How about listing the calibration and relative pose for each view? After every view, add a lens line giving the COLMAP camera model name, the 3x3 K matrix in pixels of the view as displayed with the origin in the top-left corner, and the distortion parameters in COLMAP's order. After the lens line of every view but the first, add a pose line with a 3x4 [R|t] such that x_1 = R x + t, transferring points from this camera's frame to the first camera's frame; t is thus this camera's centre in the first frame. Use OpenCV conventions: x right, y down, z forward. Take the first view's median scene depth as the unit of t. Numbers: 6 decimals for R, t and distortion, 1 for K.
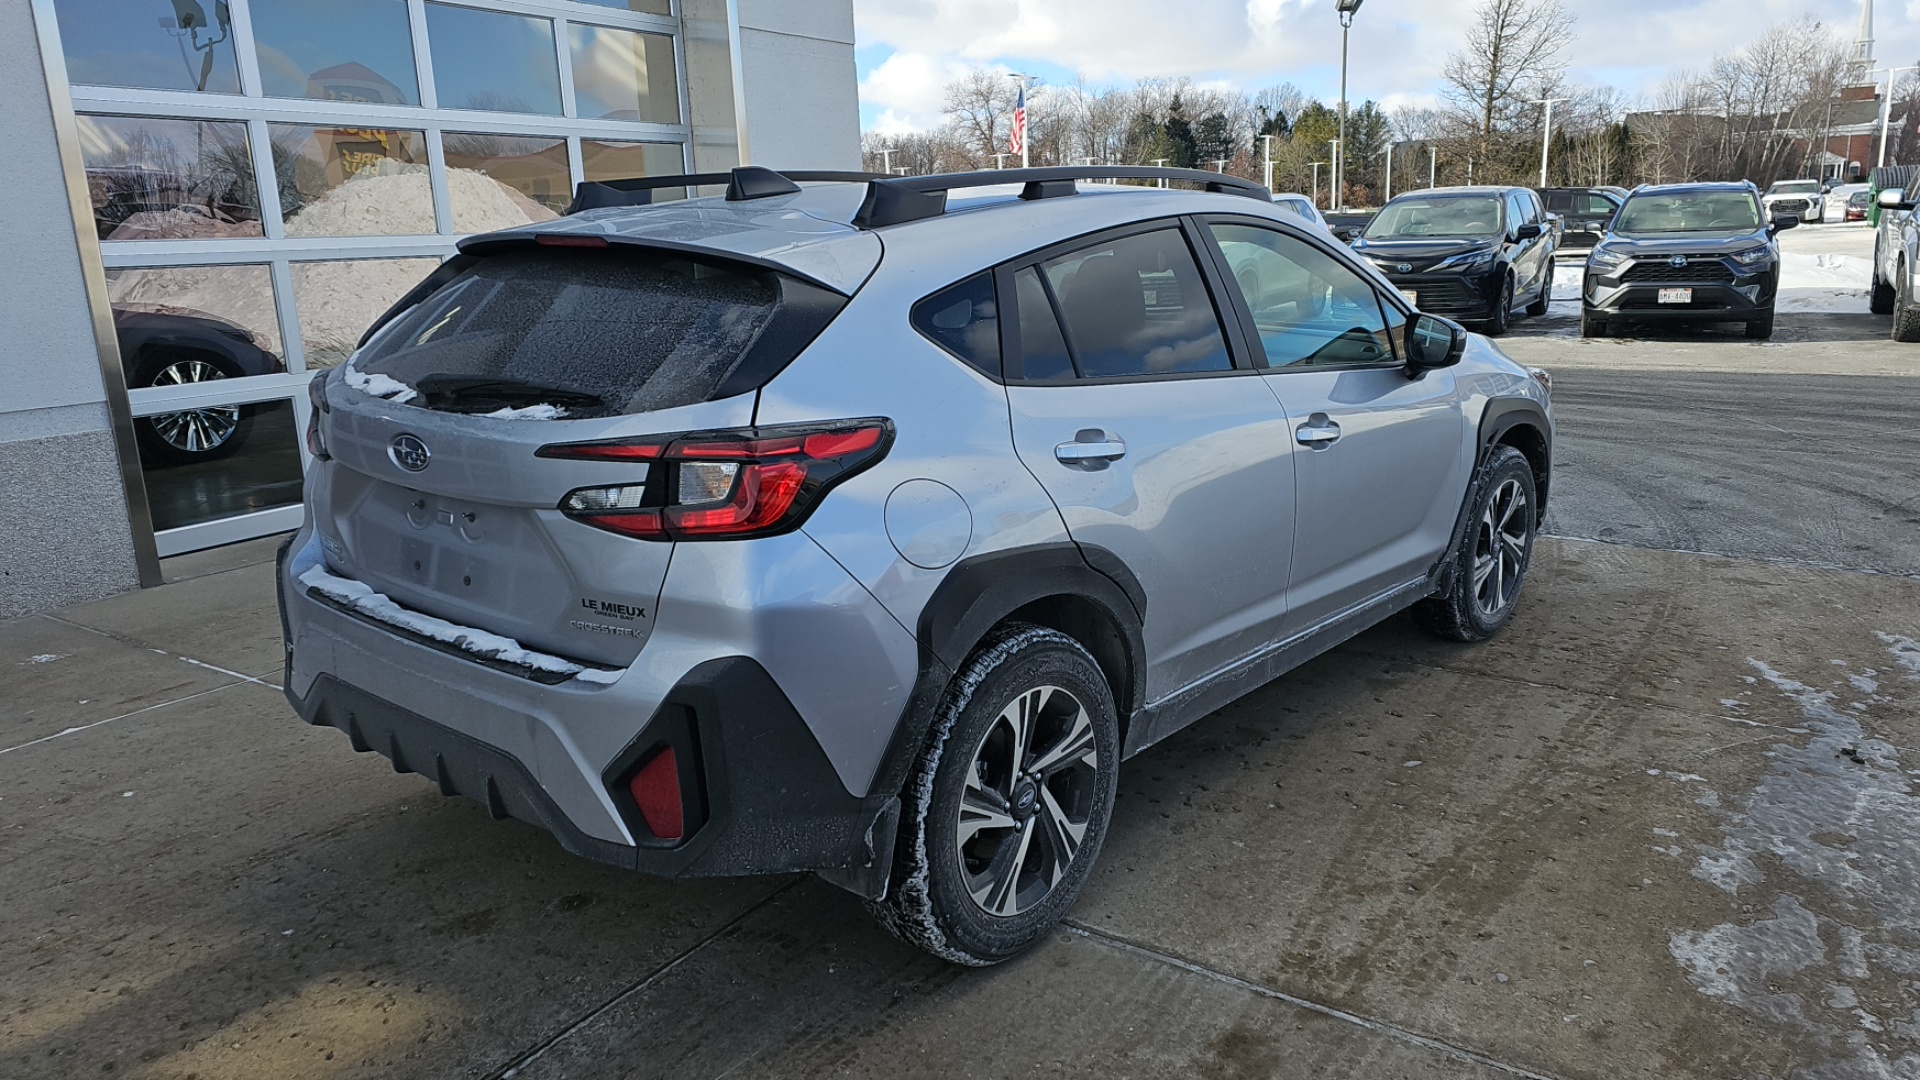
lens RADIAL K [[1369.2, 0, 974.9], [0, 1369.2, 538.1], [0, 0, 1]] dist [0.087058, -0.073385]
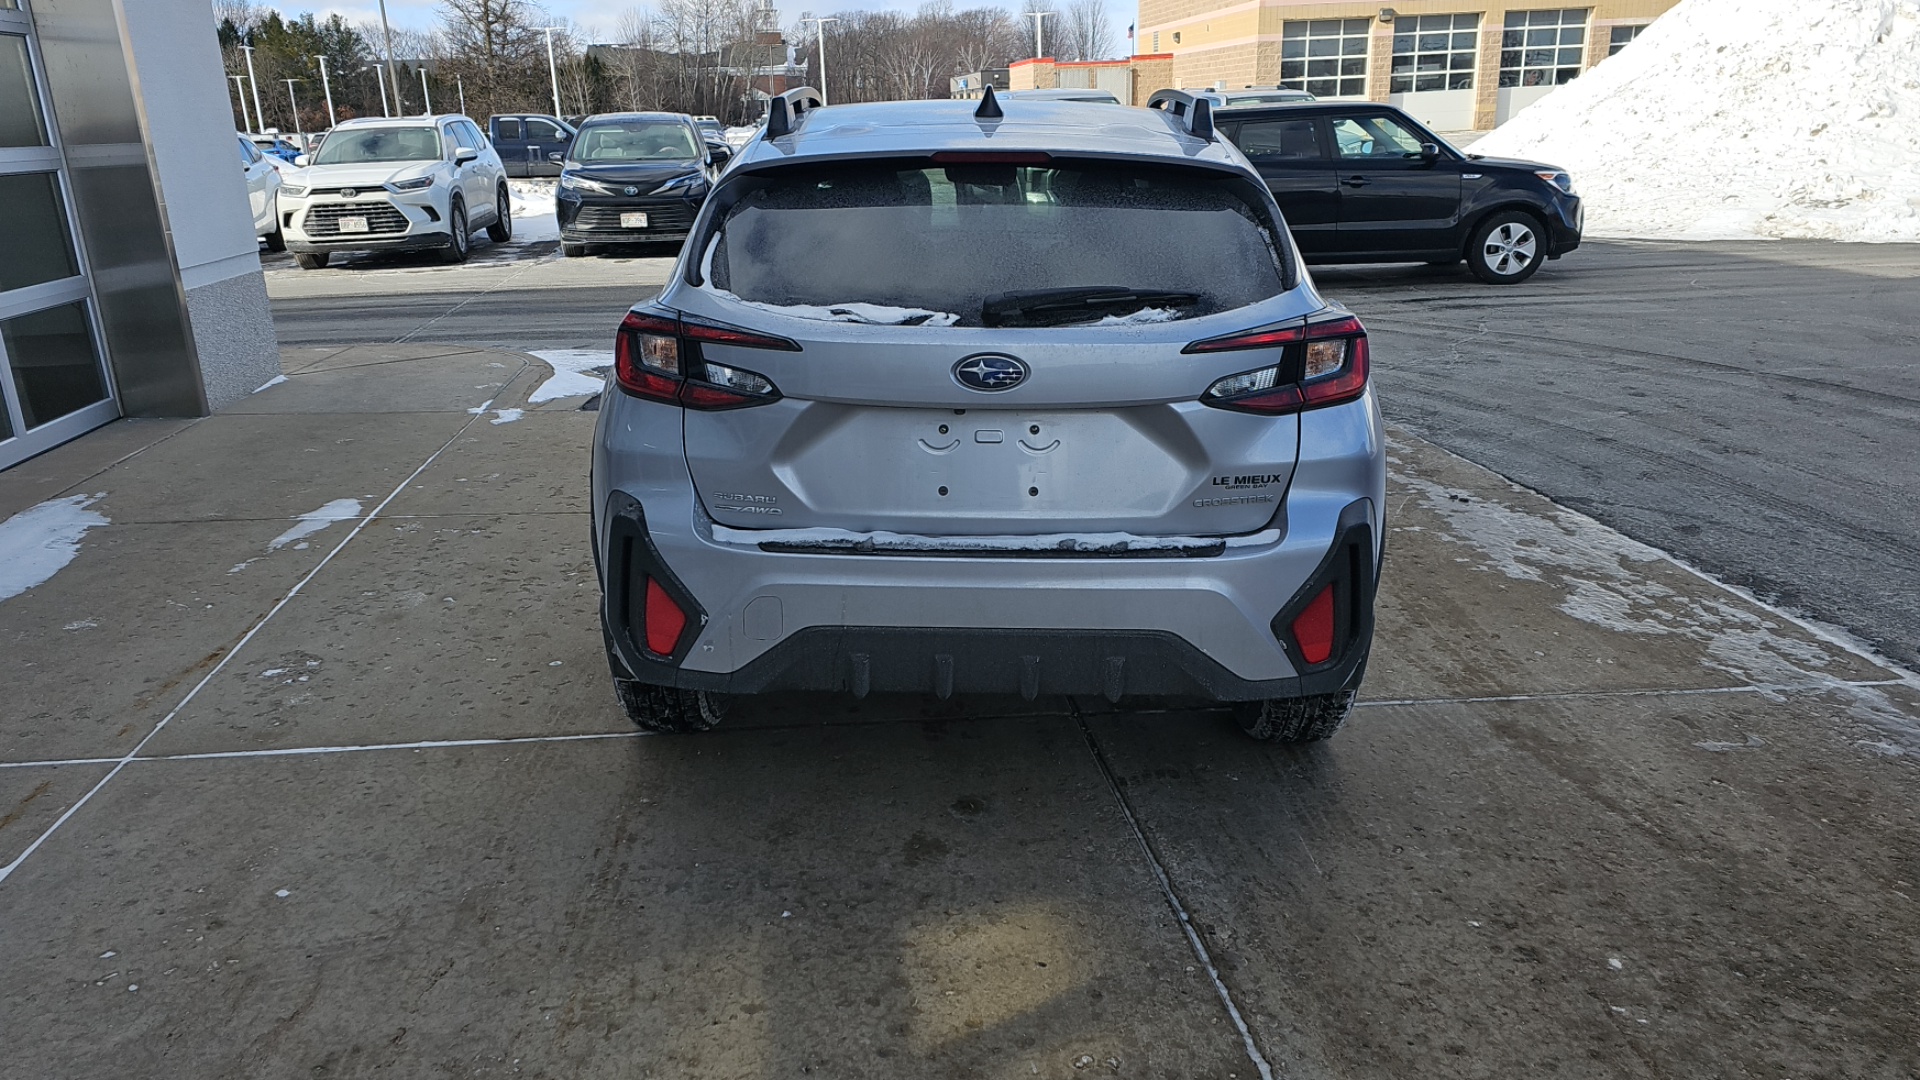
lens RADIAL K [[1358.5, 0, 952.9], [0, 1358.5, 533.1], [0, 0, 1]] dist [0.078352, -0.062403]
pose [[0.780265, -0.173613, 0.600870, -0.920145], [0.143783, 0.984763, 0.097822, -0.041473], [-0.608697, 0.010068, 0.793339, 0.208519]]
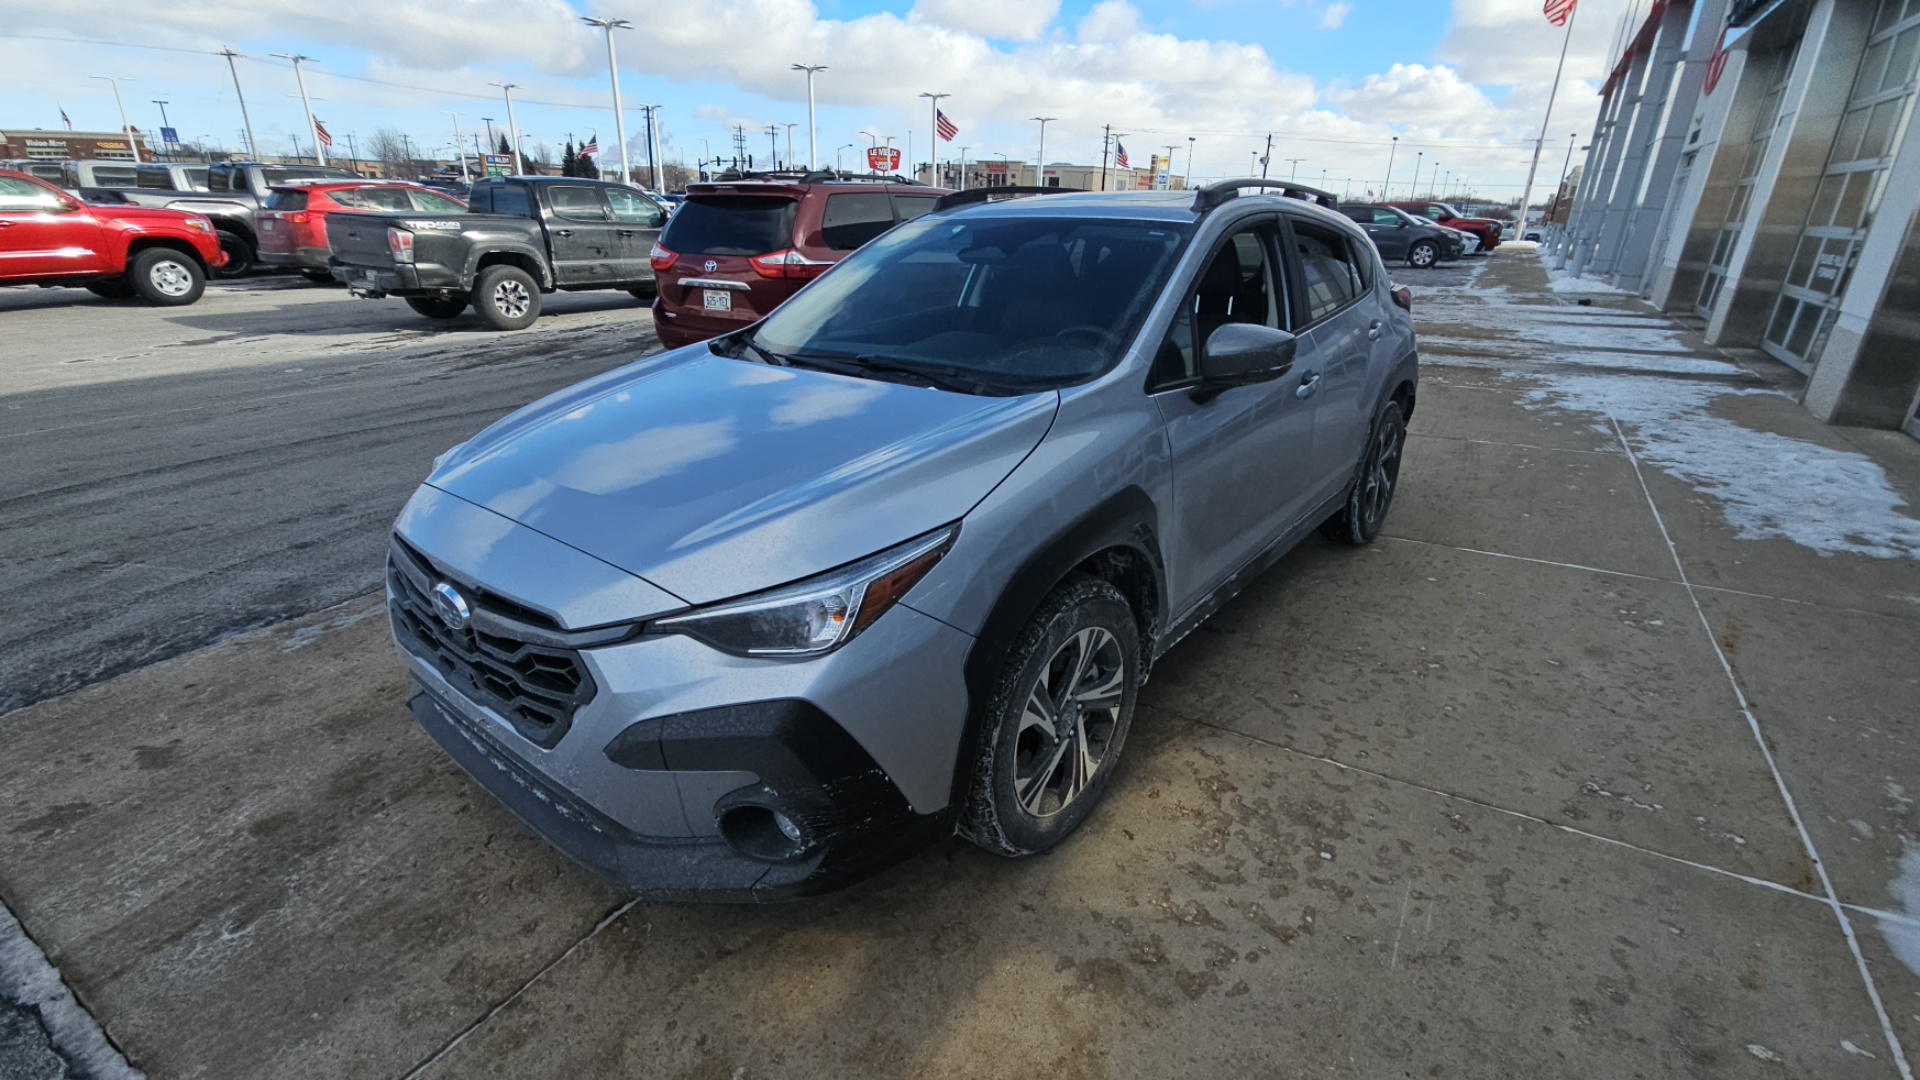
lens RADIAL K [[850.7, 0, 979.0], [0, 850.7, 543.6], [0, 0, 1]] dist [0.004053, -0.004104]
pose [[-0.999838, 0.012928, -0.012497, 0.239581], [0.003473, 0.820803, 0.571201, -0.597020], [0.017641, 0.571066, -0.820715, 2.495181]]
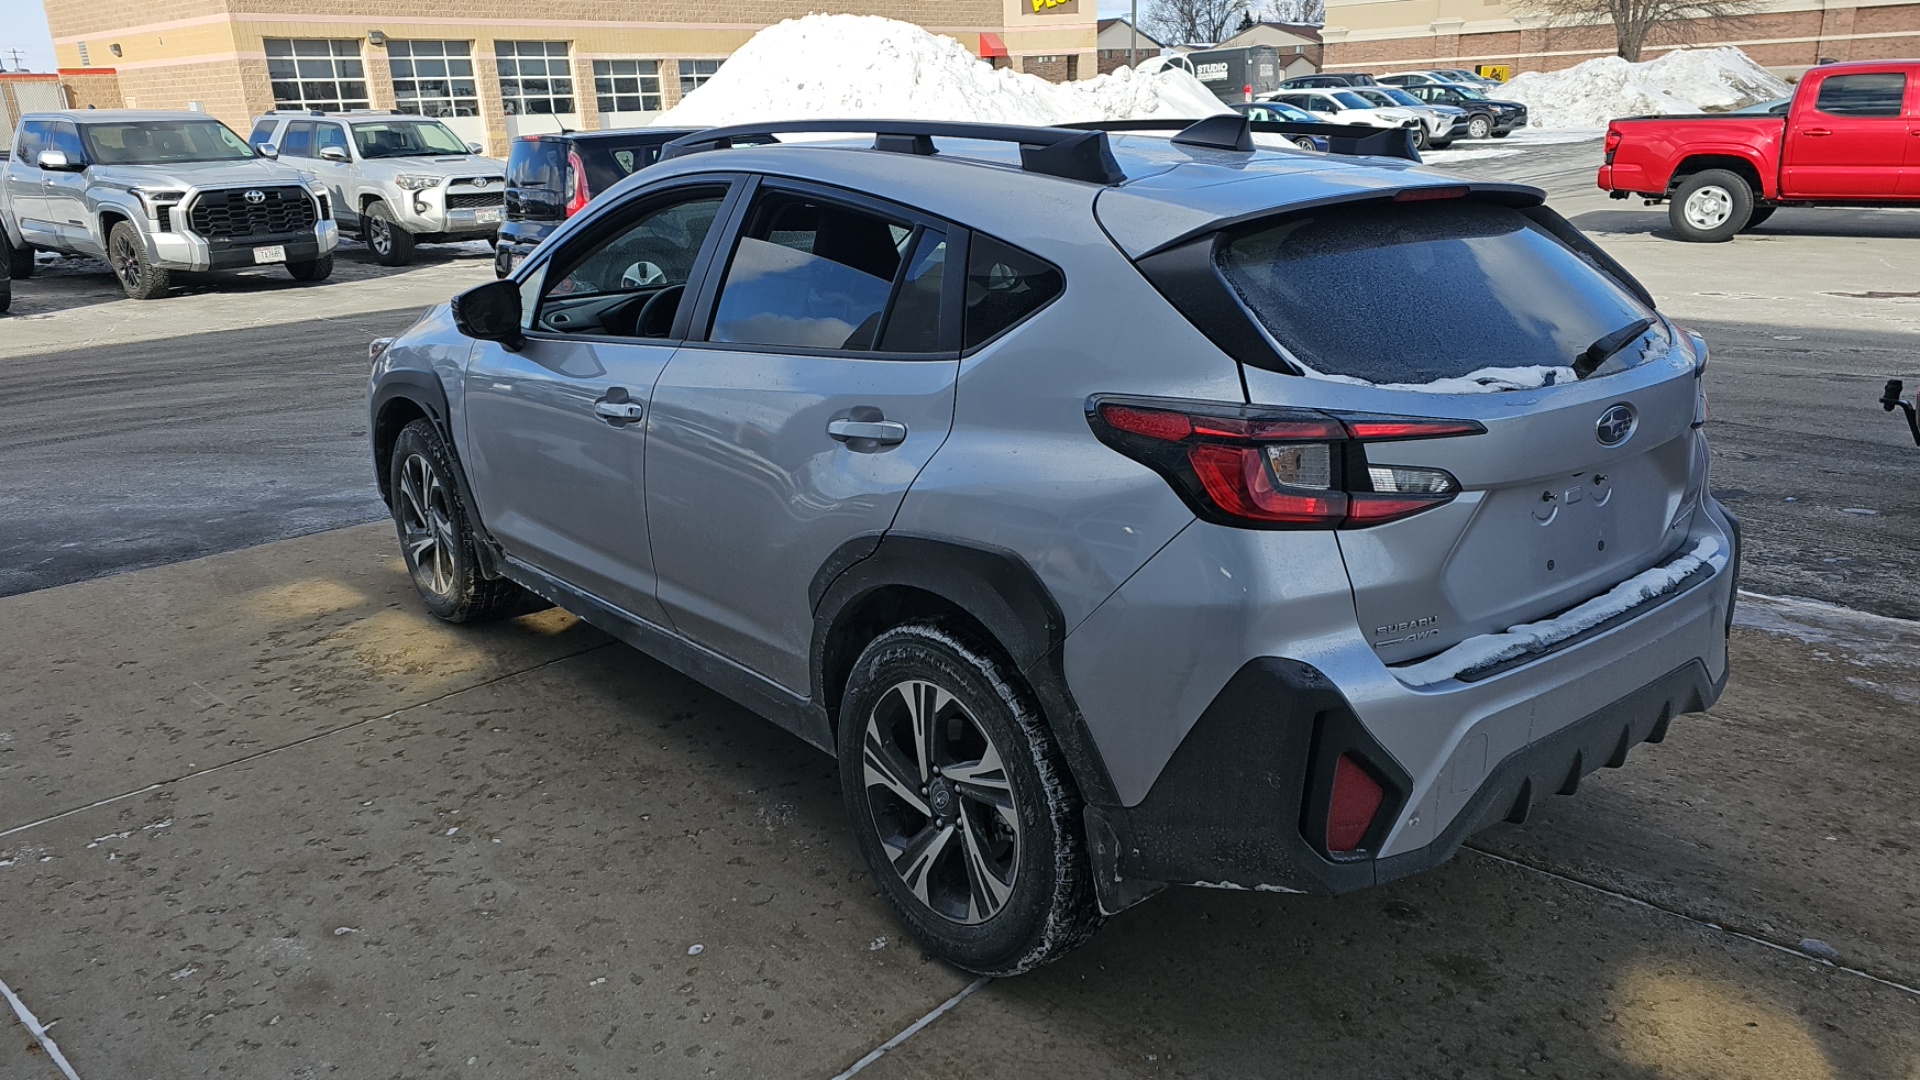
lens RADIAL K [[1358.5, 0, 952.9], [0, 1358.5, 533.1], [0, 0, 1]] dist [0.078352, -0.062403]
pose [[0.182488, -0.267735, 0.946053, -1.210575], [0.246283, 0.943982, 0.219642, -0.267092], [-0.951863, 0.192914, 0.238204, 1.072464]]
